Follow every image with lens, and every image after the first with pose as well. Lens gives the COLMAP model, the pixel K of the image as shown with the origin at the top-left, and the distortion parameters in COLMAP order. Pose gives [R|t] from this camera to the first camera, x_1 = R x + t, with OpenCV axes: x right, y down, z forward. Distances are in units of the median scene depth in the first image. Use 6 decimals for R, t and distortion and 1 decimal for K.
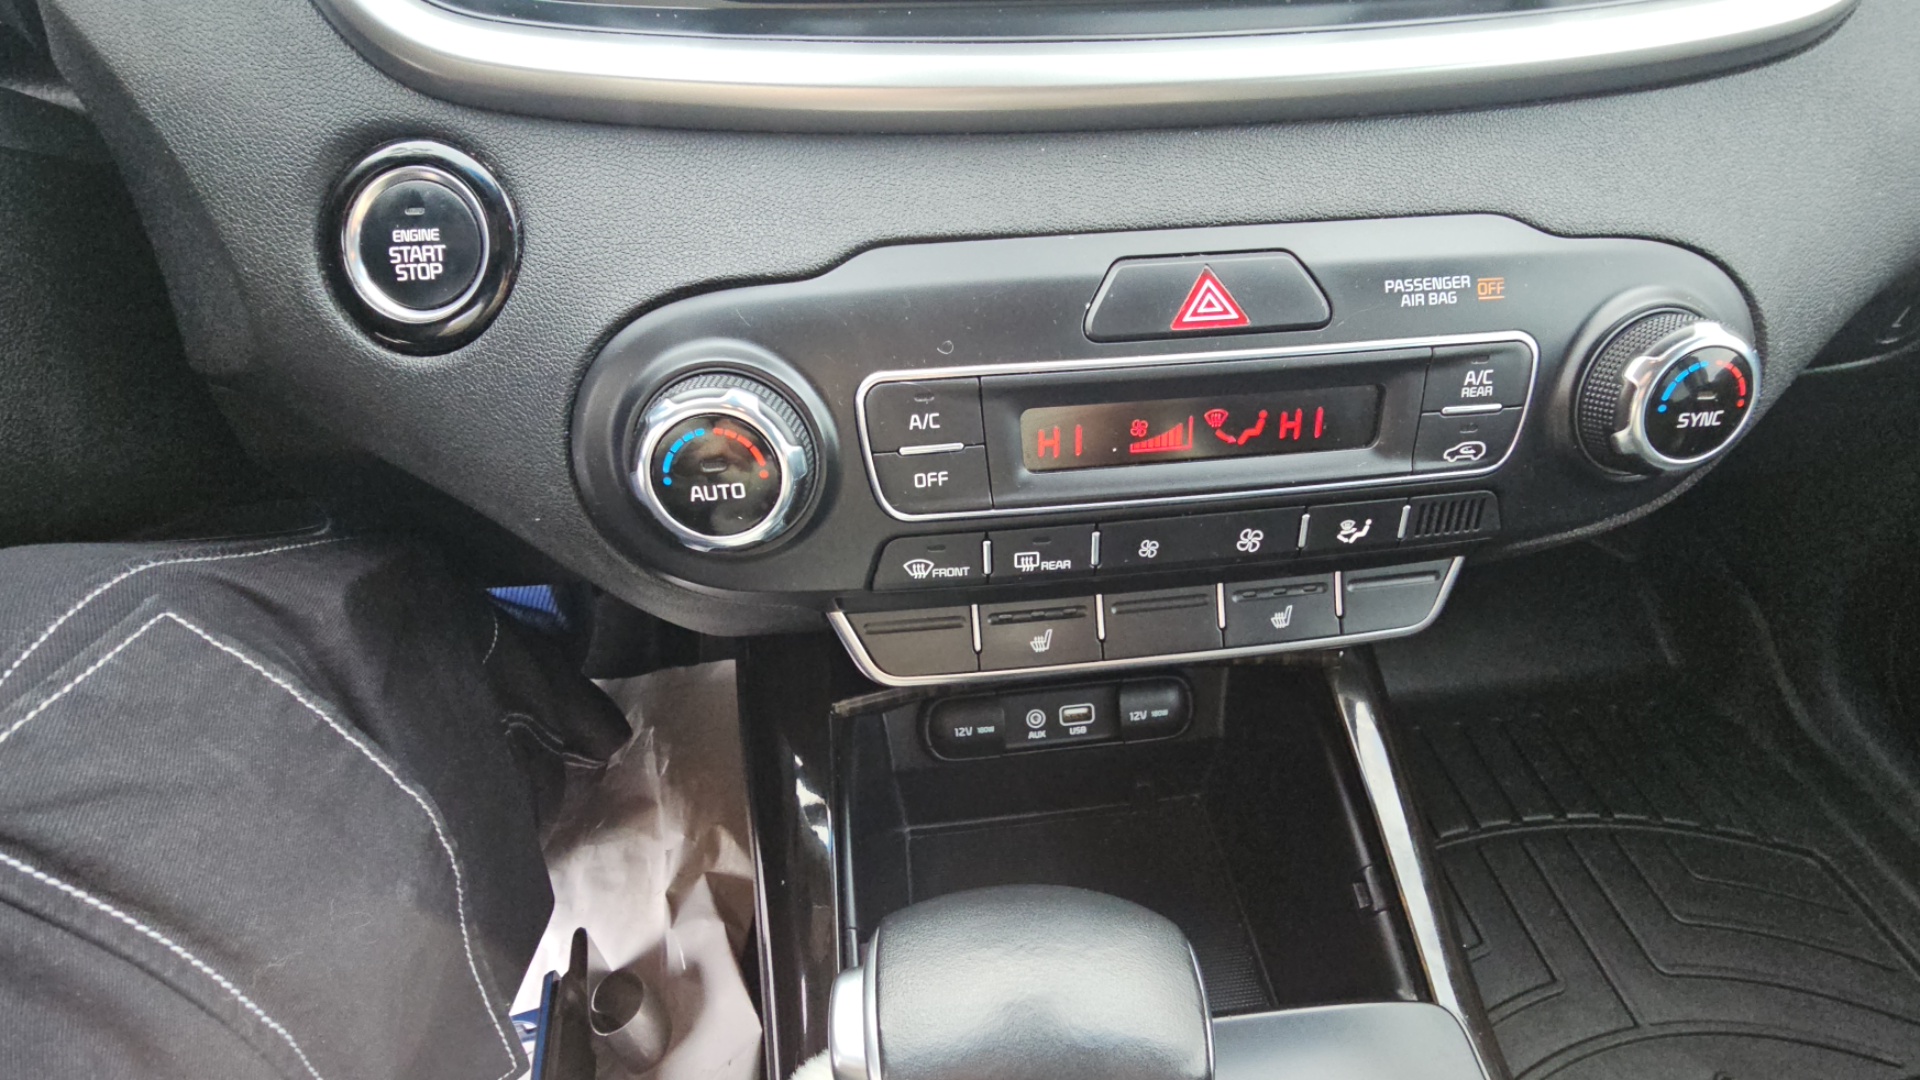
lens RADIAL K [[860.1, 0, 986.4], [0, 860.1, 547.4], [0, 0, 1]] dist [0.005873, -0.005666]
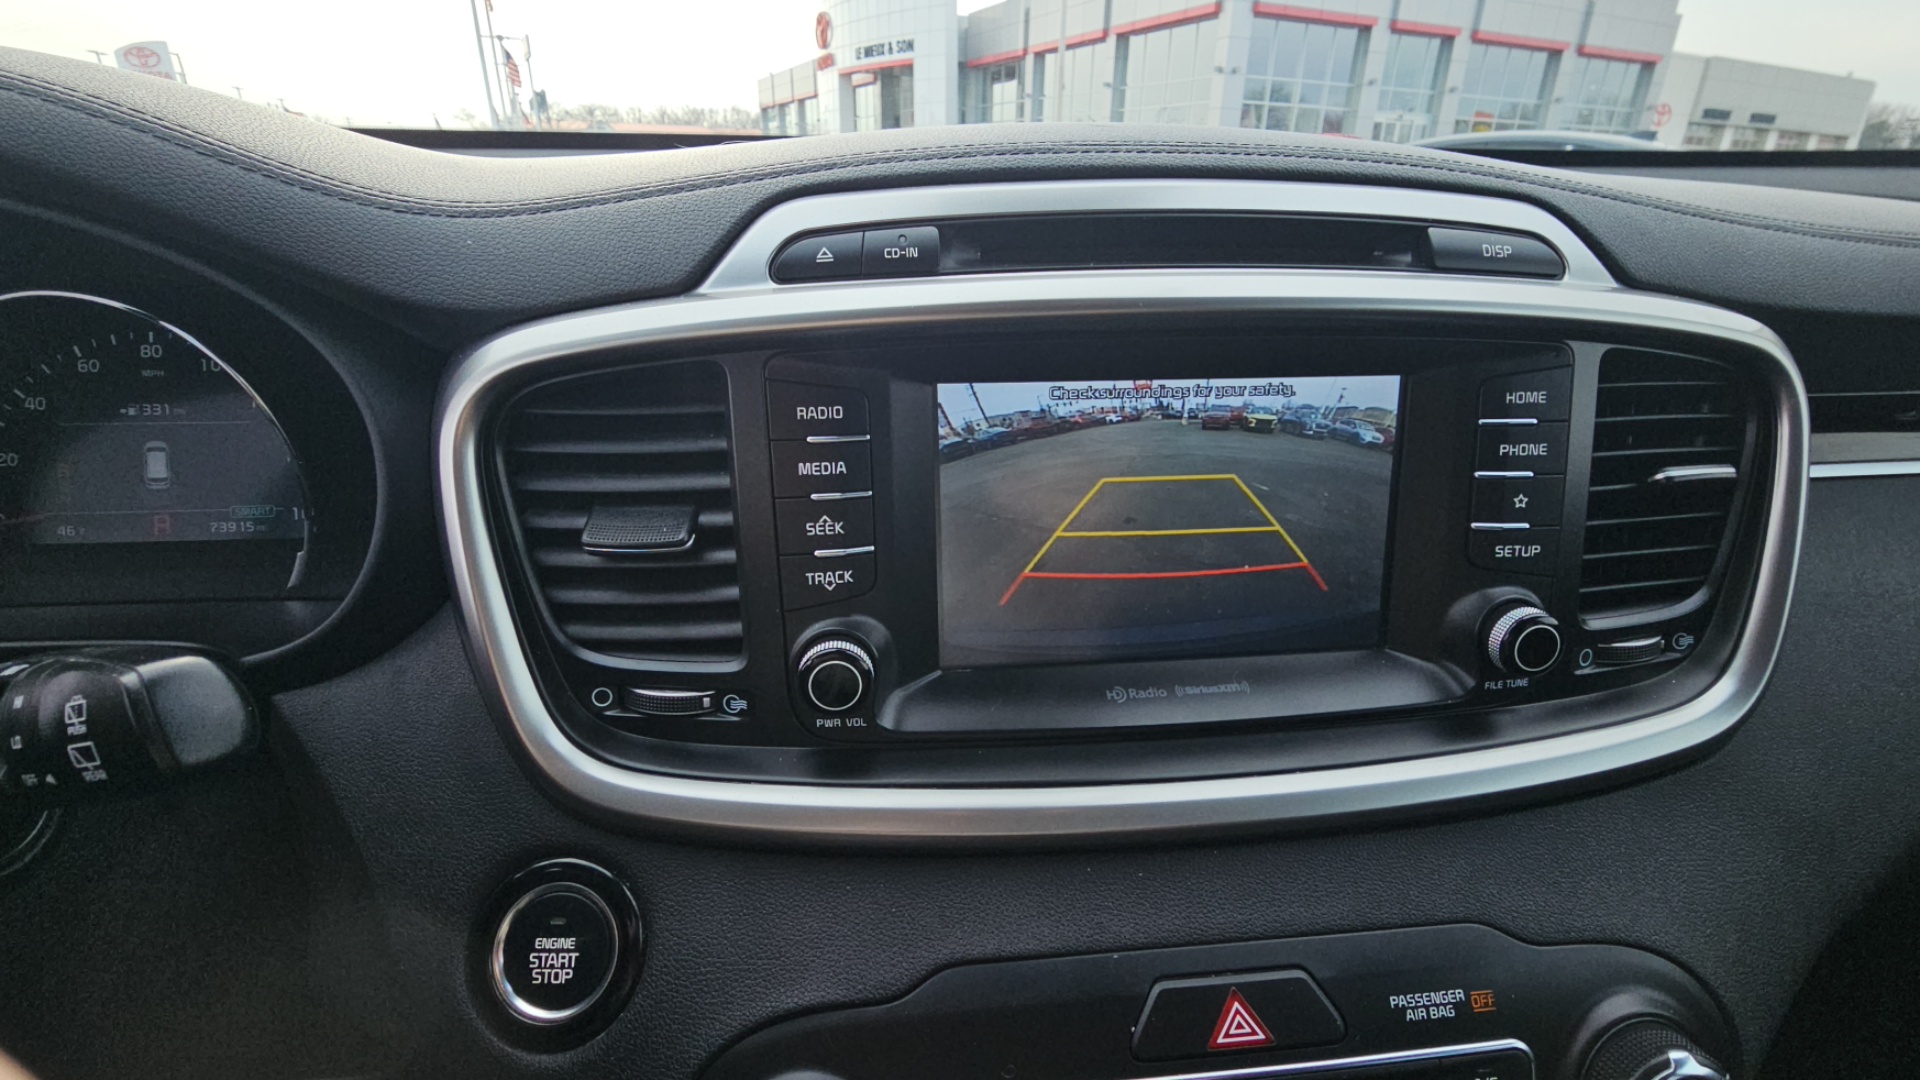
lens RADIAL K [[860.1, 0, 985.0], [0, 860.1, 539.8], [0, 0, 1]] dist [0.005873, -0.005666]
pose [[0.999847, 0.017084, -0.003750, -0.065232], [-0.017380, 0.946308, -0.322799, -0.400648], [-0.001966, 0.322815, 0.946460, -0.223113]]
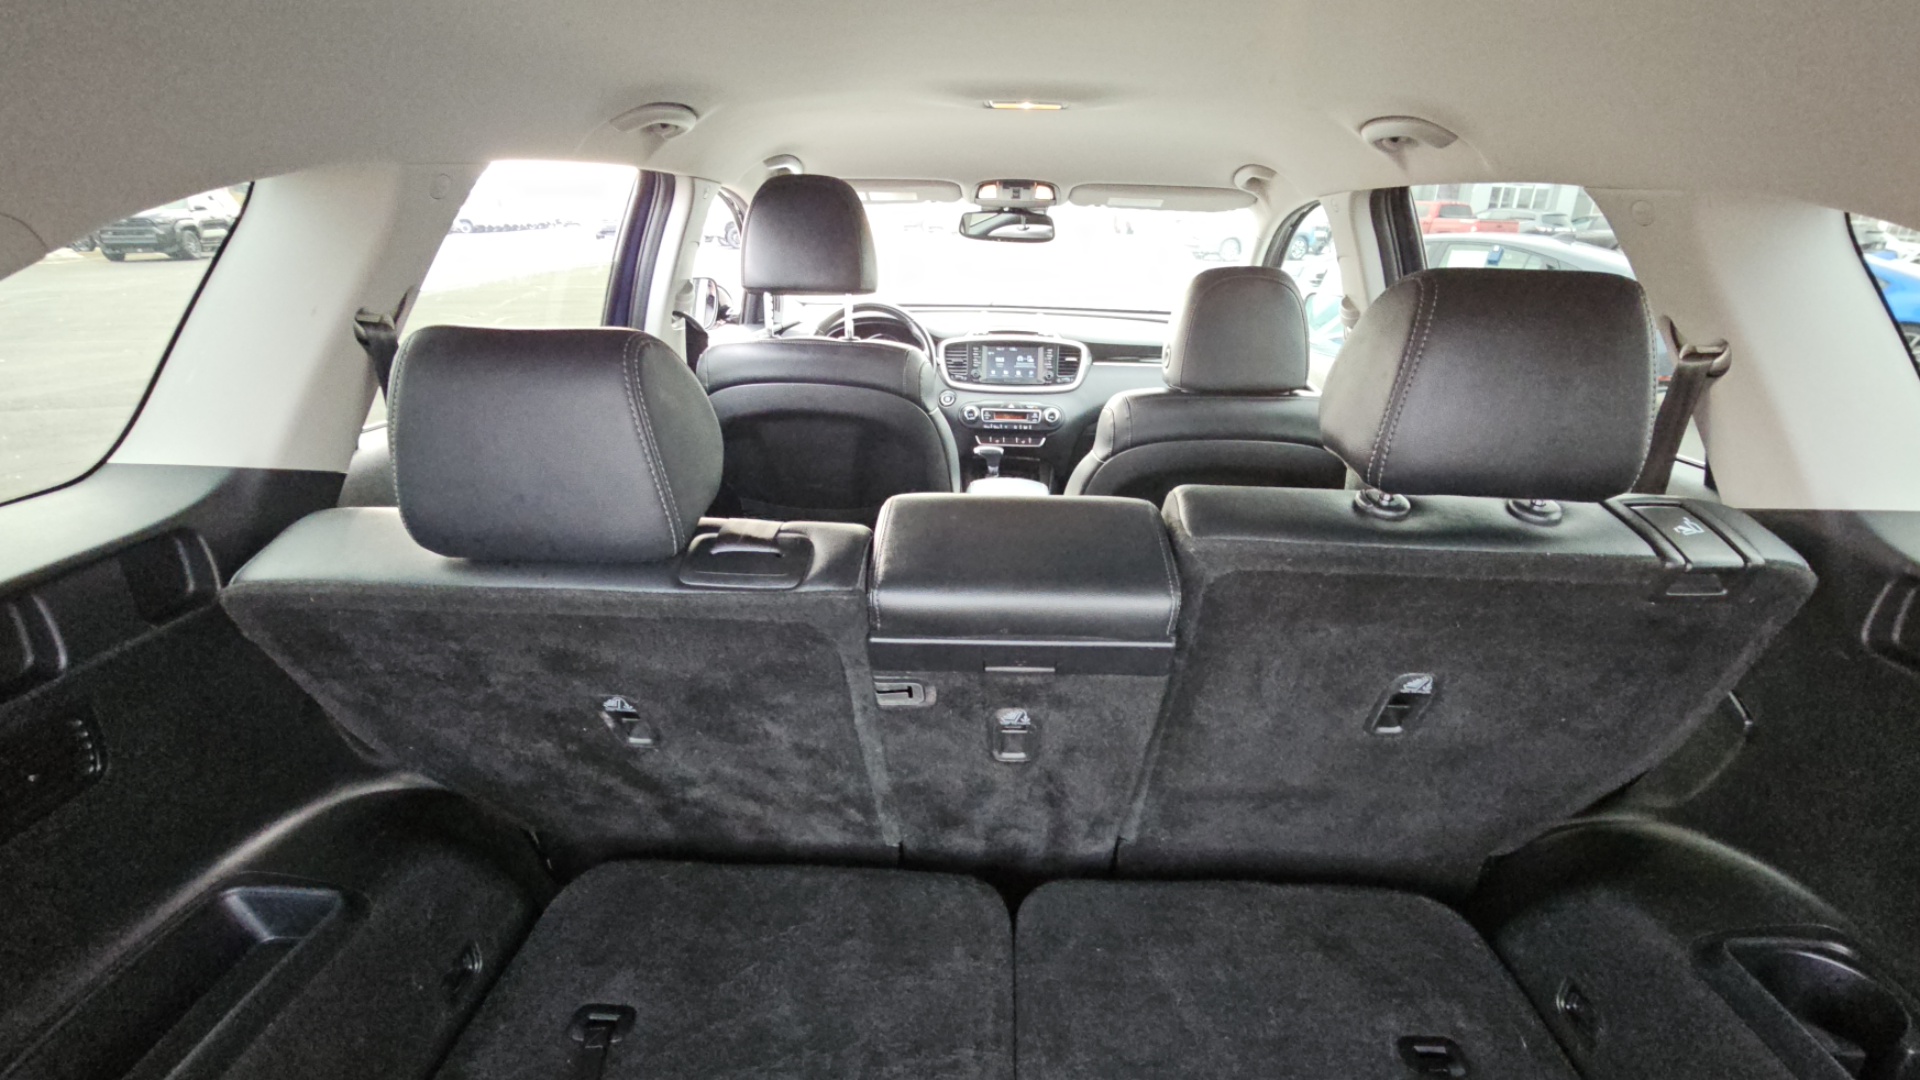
lens RADIAL K [[860.1, 0, 960.6], [0, 860.1, 549.4], [0, 0, 1]] dist [0.005873, -0.005666]
pose [[0.986366, 0.080756, -0.143392, 1.130738], [-0.127255, 0.926765, -0.353430, 4.637466], [0.104349, 0.366858, 0.924406, -7.417772]]
